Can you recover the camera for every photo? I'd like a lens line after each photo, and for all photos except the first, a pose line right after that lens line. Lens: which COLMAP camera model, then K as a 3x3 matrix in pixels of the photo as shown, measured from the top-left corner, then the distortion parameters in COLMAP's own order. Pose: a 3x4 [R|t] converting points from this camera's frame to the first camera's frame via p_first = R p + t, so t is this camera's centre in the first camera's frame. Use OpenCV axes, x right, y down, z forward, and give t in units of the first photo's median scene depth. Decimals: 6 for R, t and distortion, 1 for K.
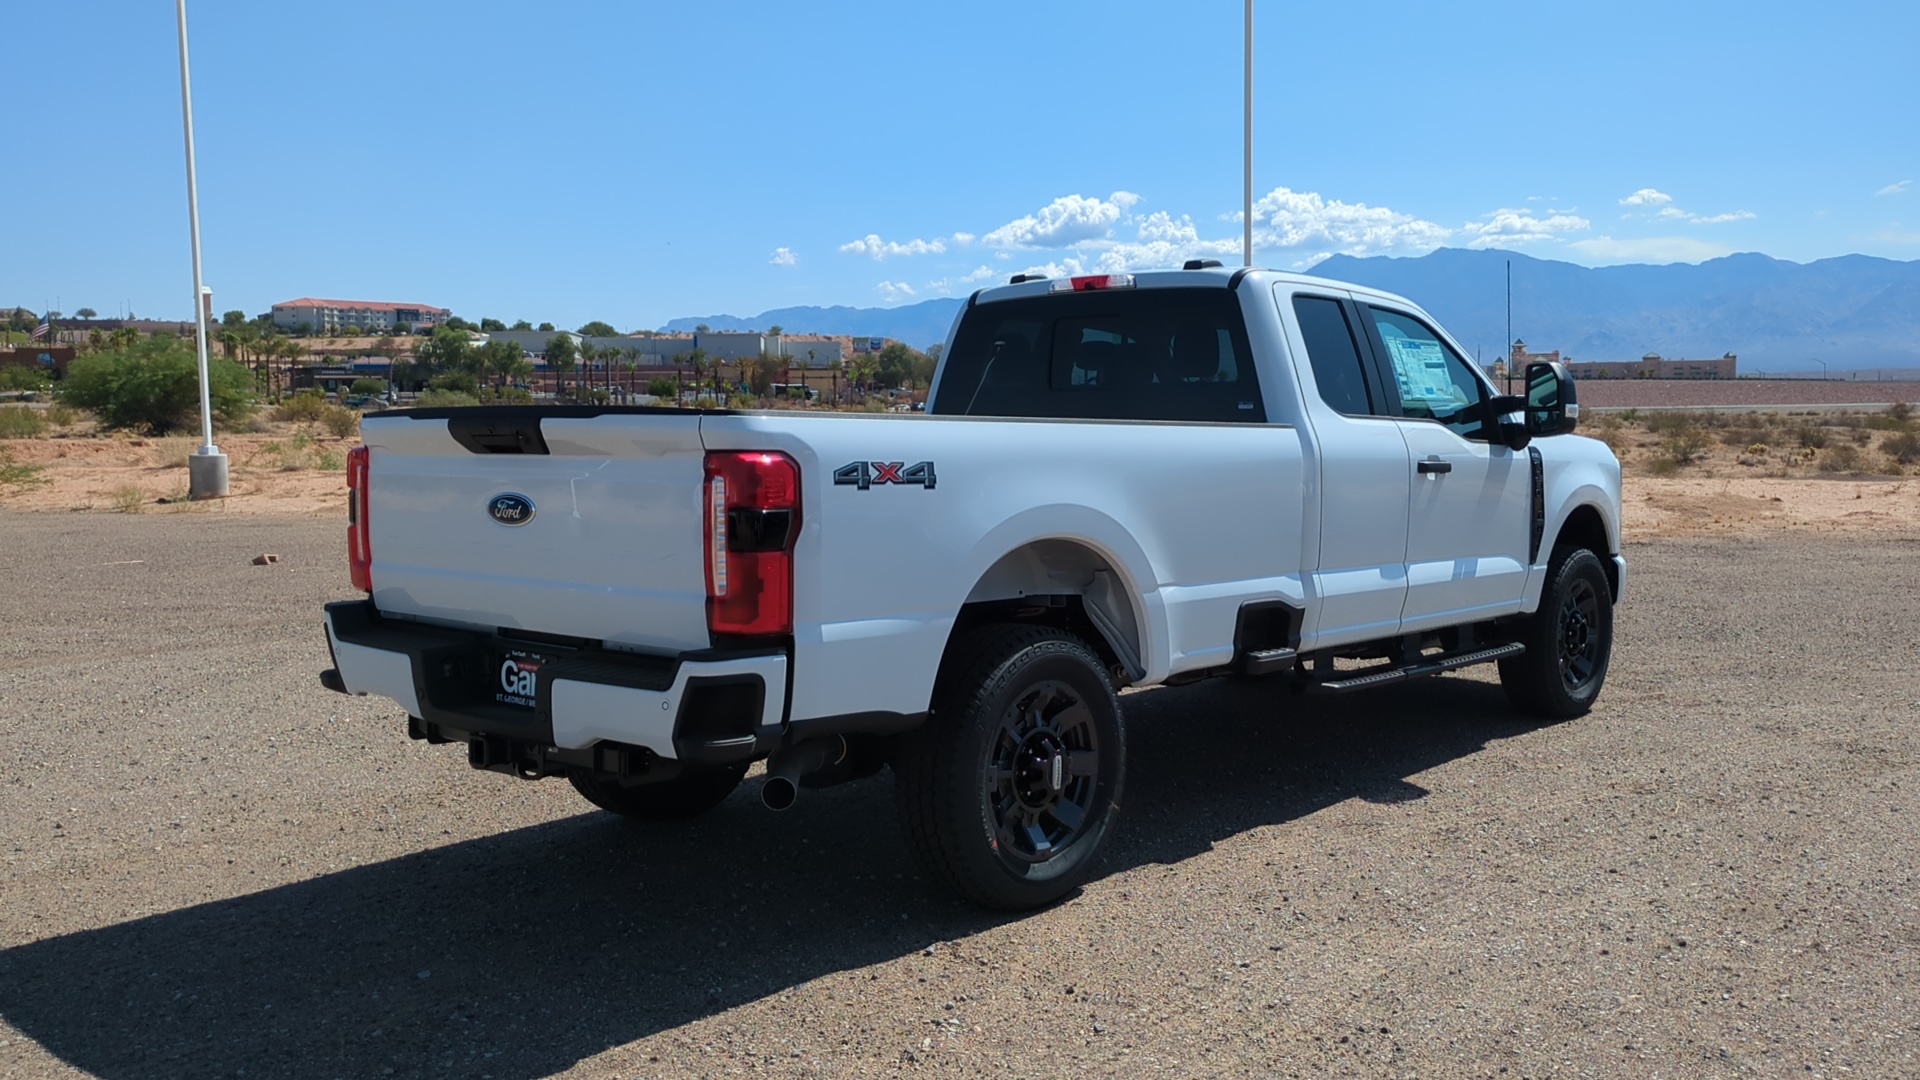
lens RADIAL K [[1645.9, 0, 979.2], [0, 1645.9, 546.7], [0, 0, 1]] dist [0.072531, -0.097298]
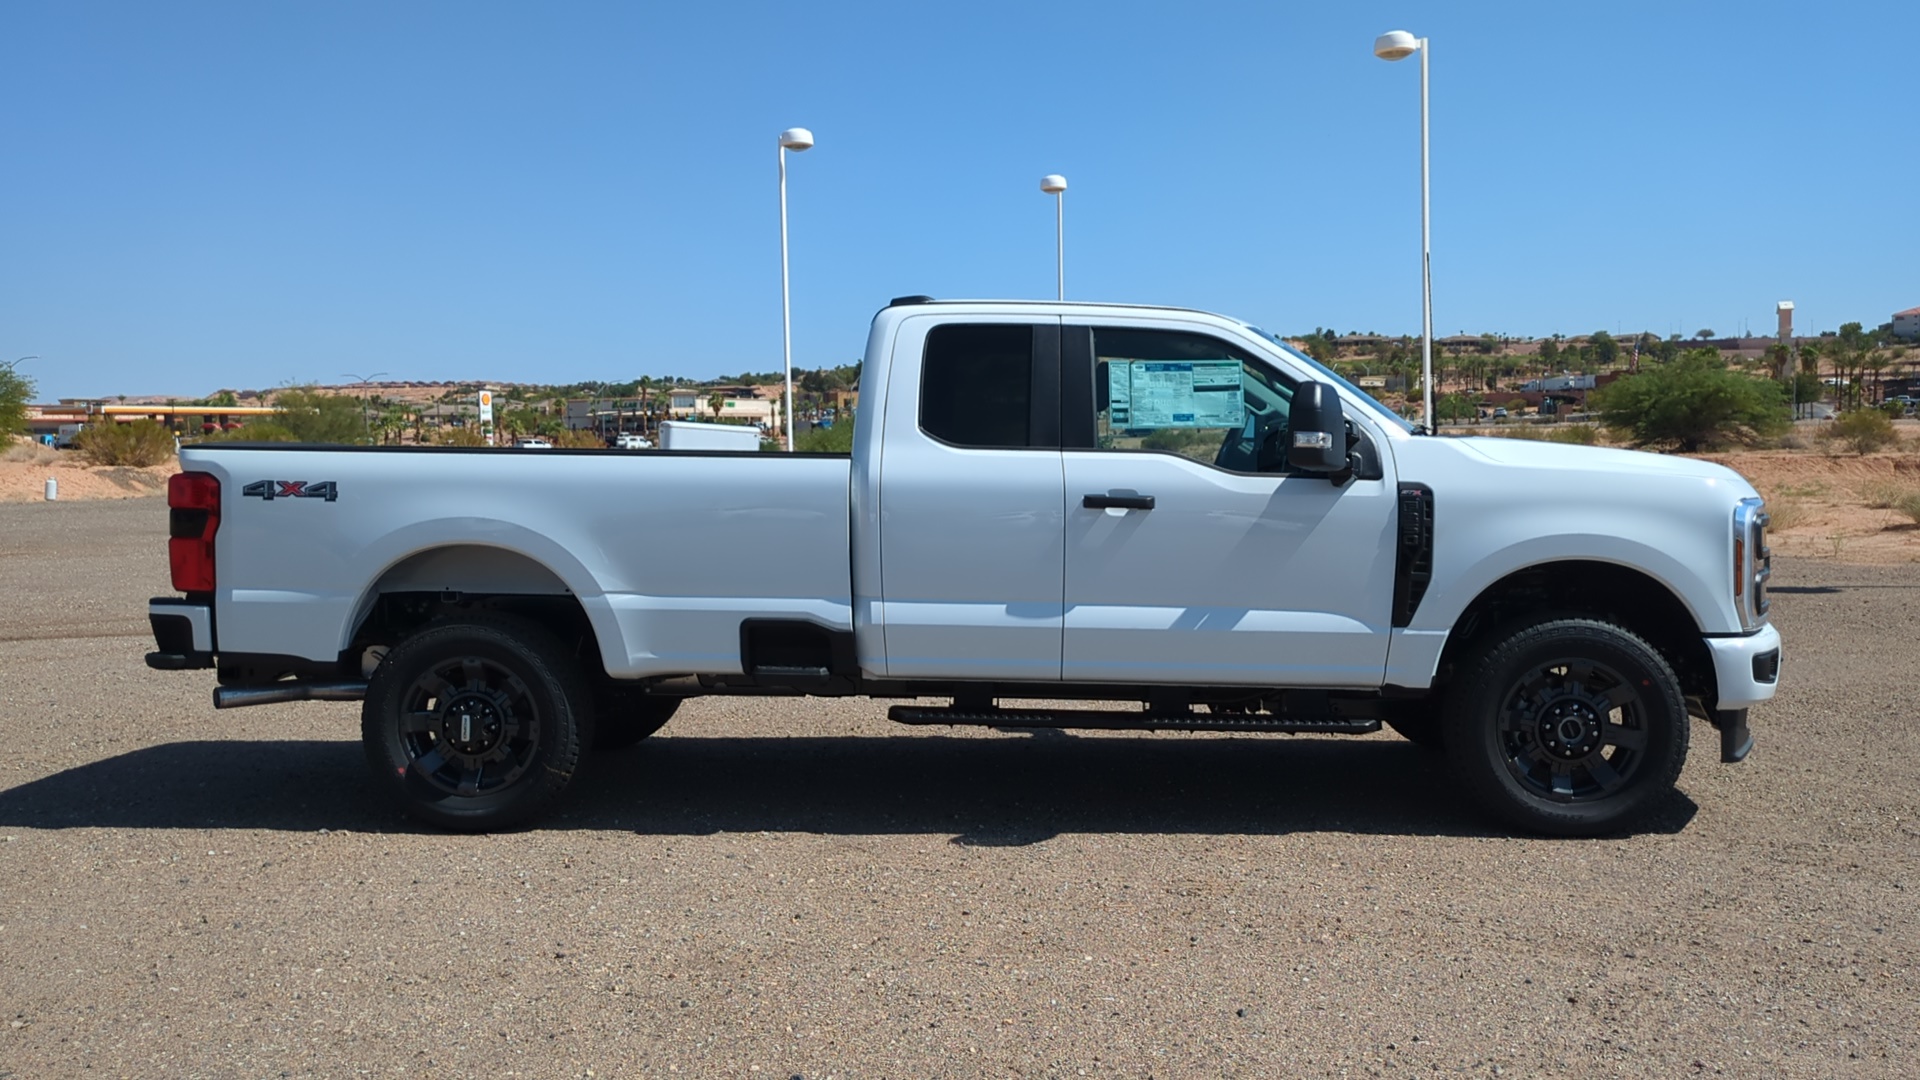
lens RADIAL K [[1645.9, 0, 979.2], [0, 1645.9, 546.7], [0, 0, 1]] dist [0.072531, -0.097298]
pose [[0.608749, 0.049610, -0.791811, 1.070575], [-0.056808, 0.998207, 0.018866, -0.040949], [0.791327, 0.033497, 0.610475, 0.434882]]
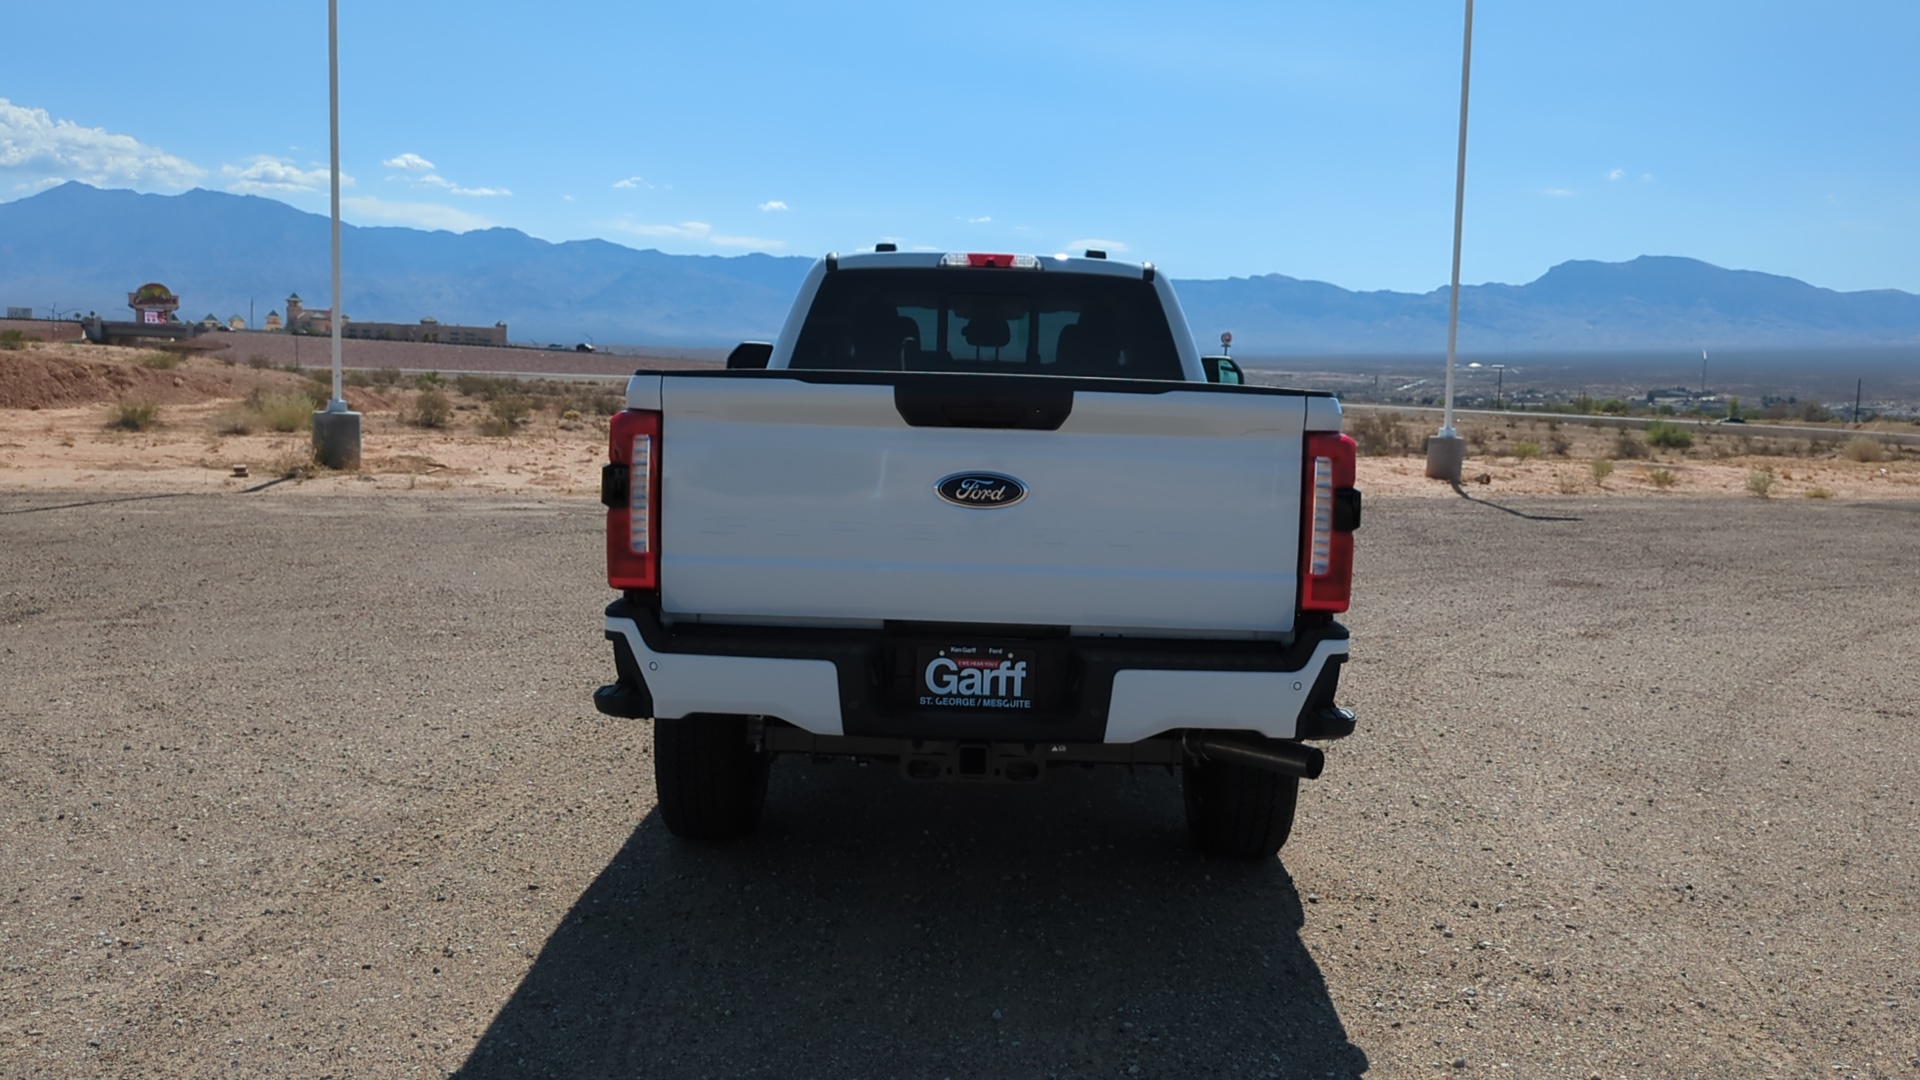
lens RADIAL K [[1645.9, 0, 979.2], [0, 1645.9, 546.7], [0, 0, 1]] dist [0.072531, -0.097298]
pose [[0.759482, -0.029520, 0.649858, -0.709195], [0.013998, 0.999480, 0.029043, -0.014441], [-0.650378, -0.012961, 0.759500, 0.261738]]
